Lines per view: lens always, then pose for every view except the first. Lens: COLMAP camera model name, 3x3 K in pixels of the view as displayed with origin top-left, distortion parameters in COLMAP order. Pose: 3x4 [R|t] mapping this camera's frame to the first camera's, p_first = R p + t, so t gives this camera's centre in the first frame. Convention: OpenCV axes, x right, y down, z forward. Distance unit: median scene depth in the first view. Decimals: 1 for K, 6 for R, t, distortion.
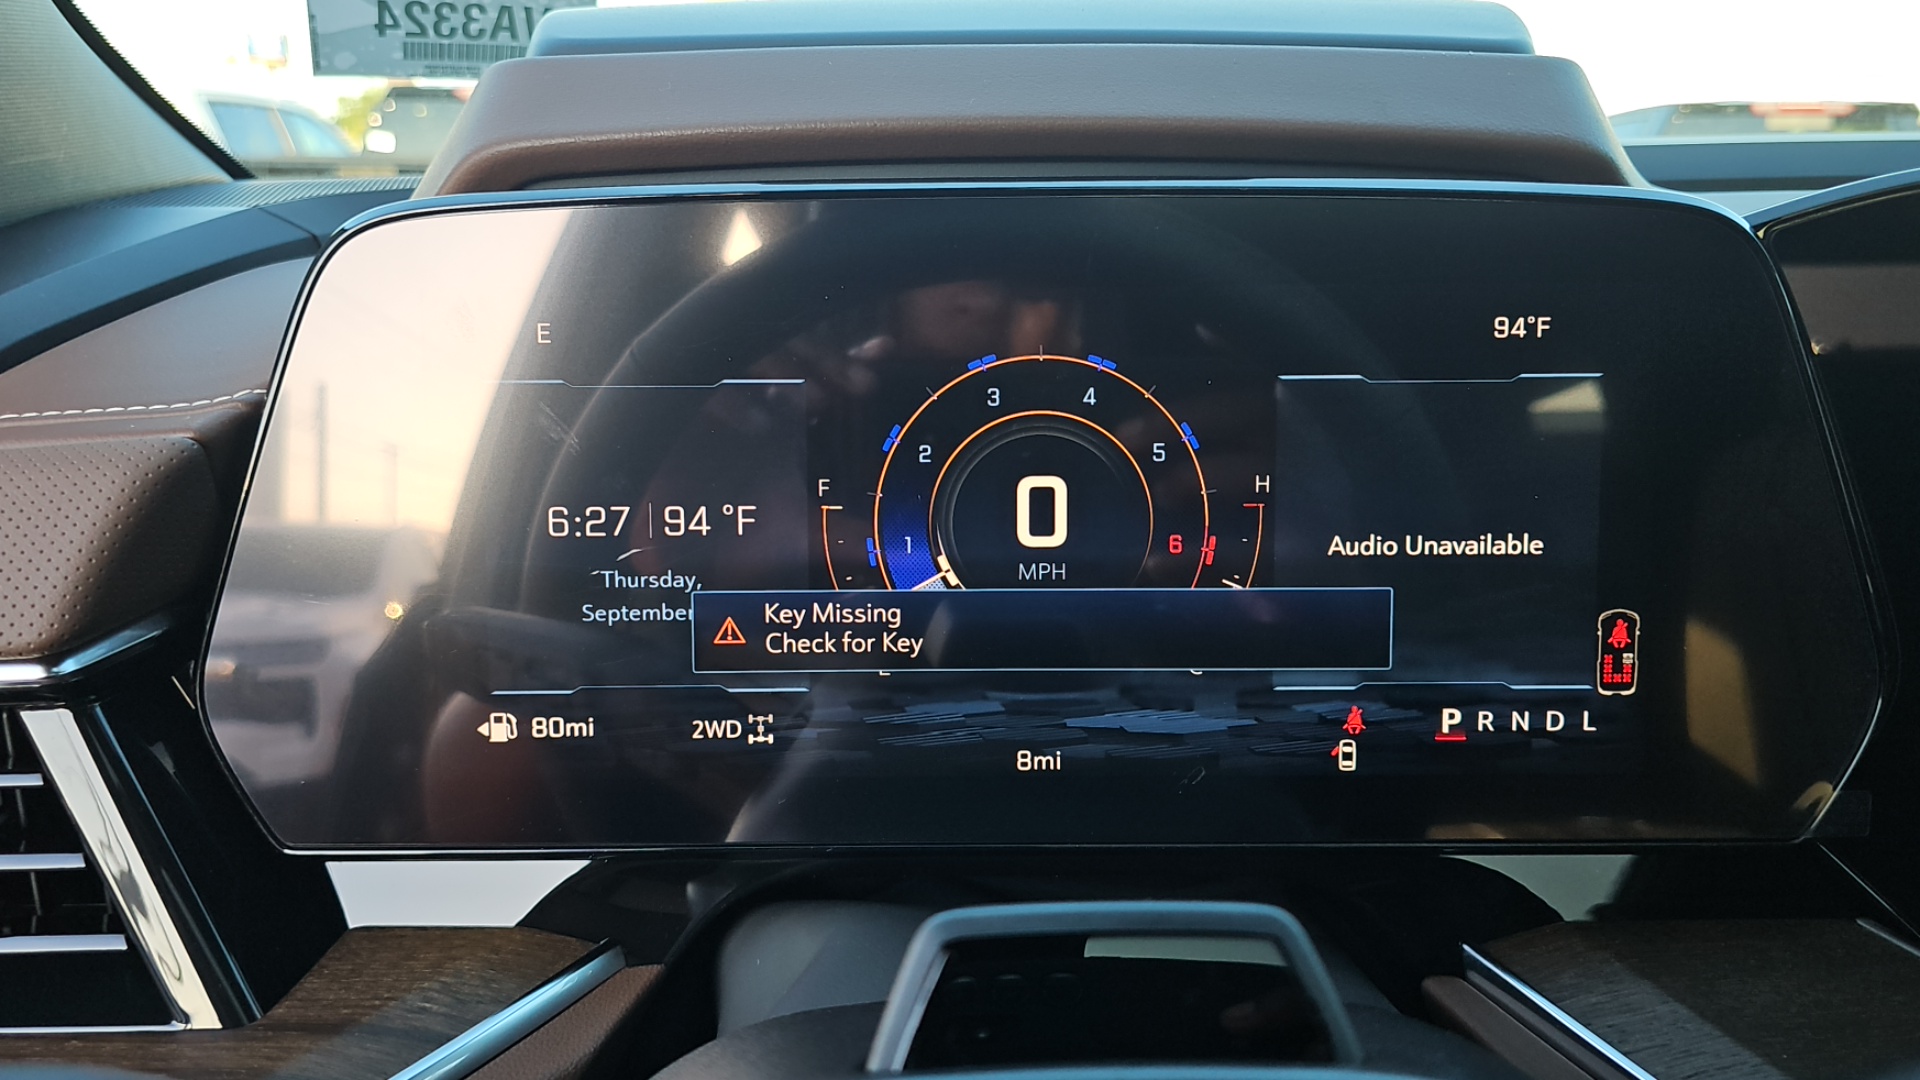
lens RADIAL K [[1404.4, 0, 952.4], [0, 1404.4, 544.3], [0, 0, 1]] dist [0.052834, -0.055286]
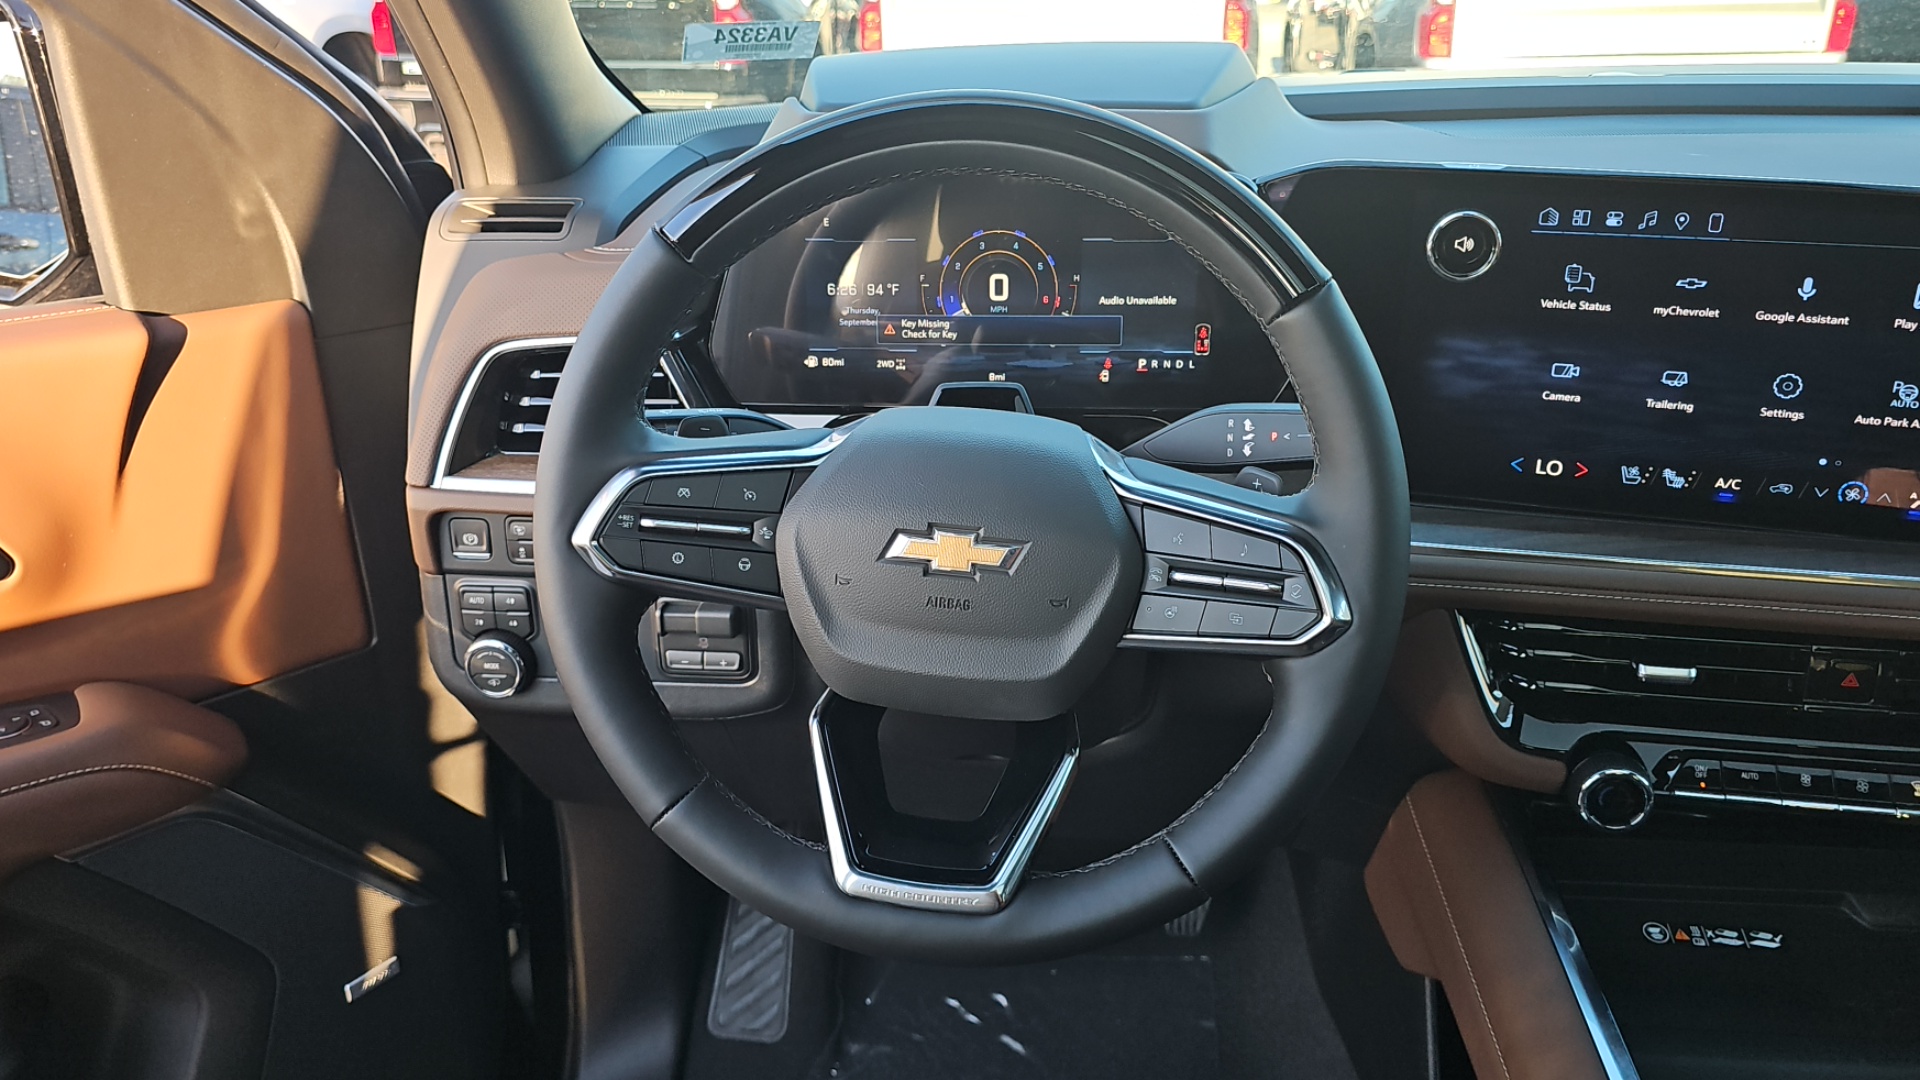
lens RADIAL K [[1404.4, 0, 955.3], [0, 1404.4, 538.1], [0, 0, 1]] dist [0.052834, -0.055286]
pose [[0.995703, 0.023751, -0.089506, 0.240558], [-0.007990, 0.984980, 0.172485, -0.013998], [0.092258, -0.171029, 0.980937, -1.863906]]
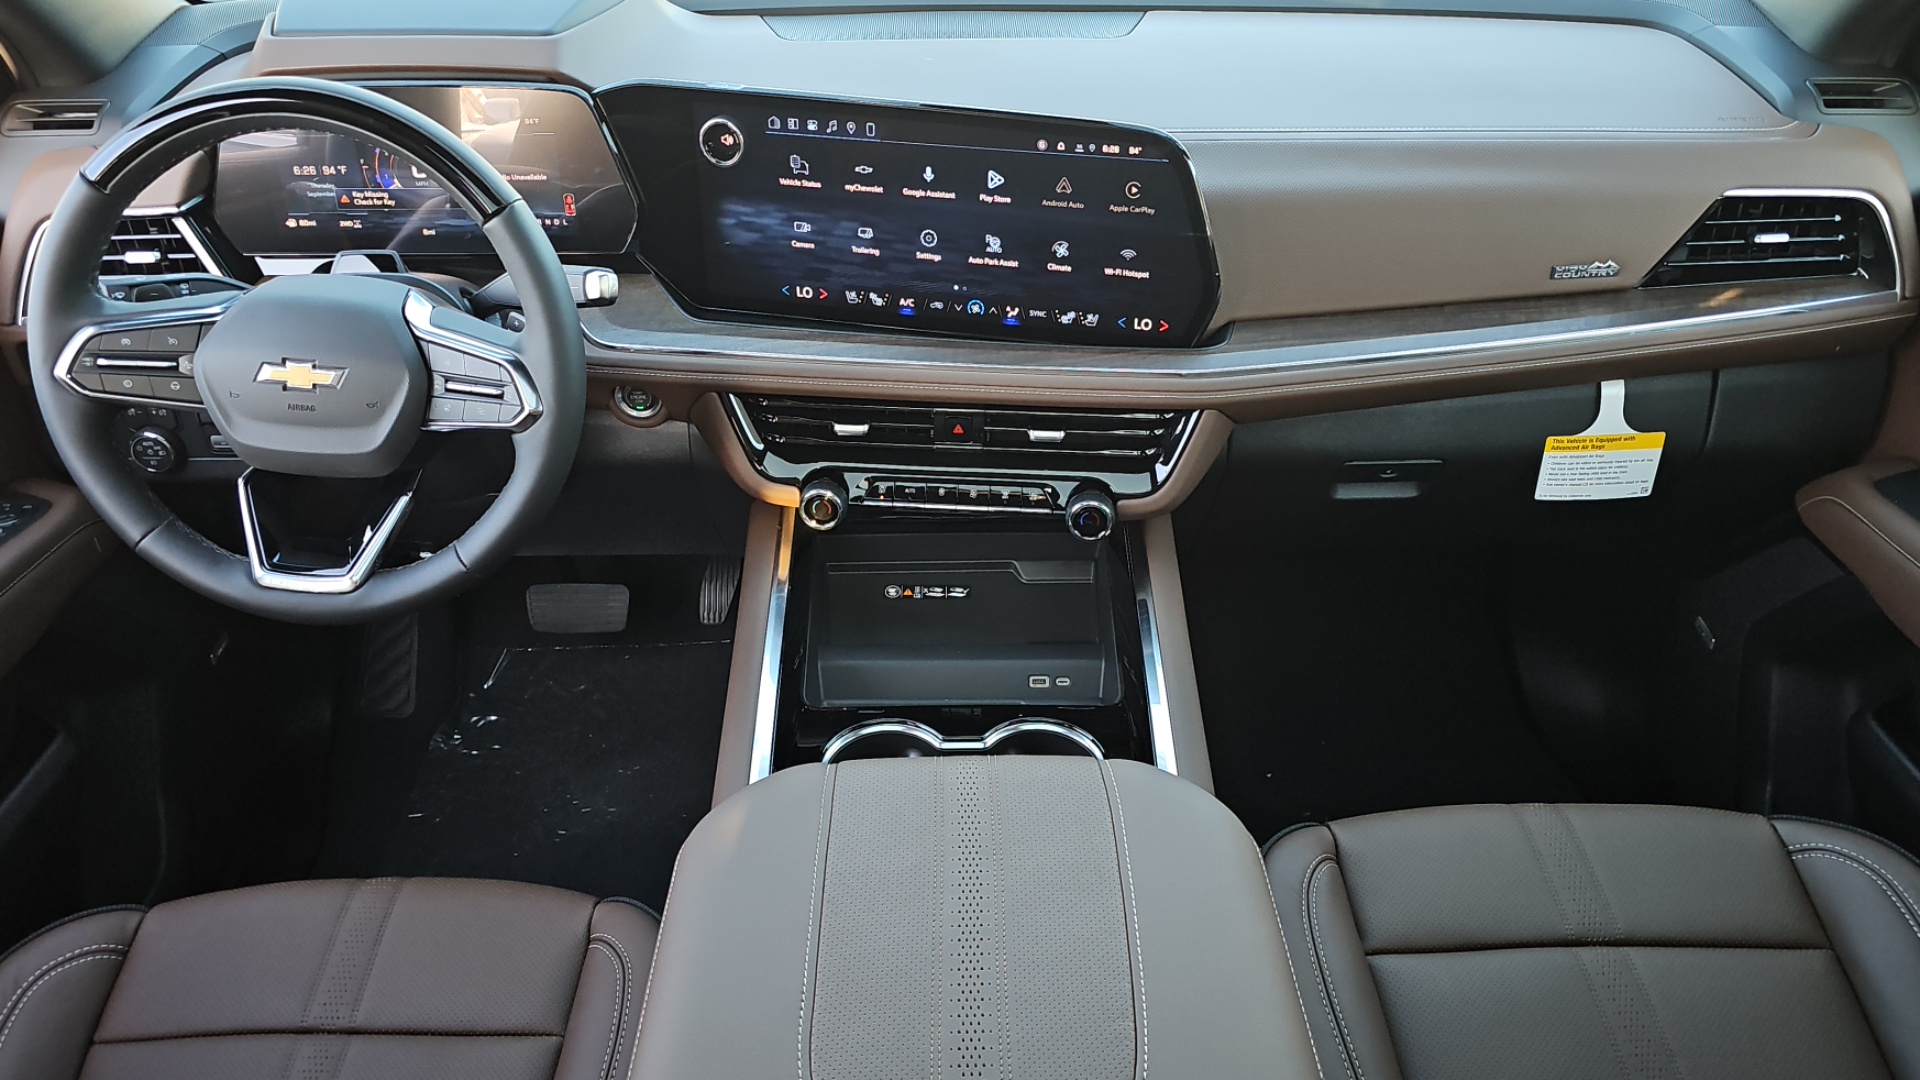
lens RADIAL K [[1404.4, 0, 953.1], [0, 1404.4, 541.7], [0, 0, 1]] dist [0.052834, -0.055286]
pose [[0.999979, -0.004637, 0.004534, 1.538331], [0.002763, 0.937125, 0.348983, -0.423690], [-0.005868, -0.348963, 0.937118, -3.103865]]
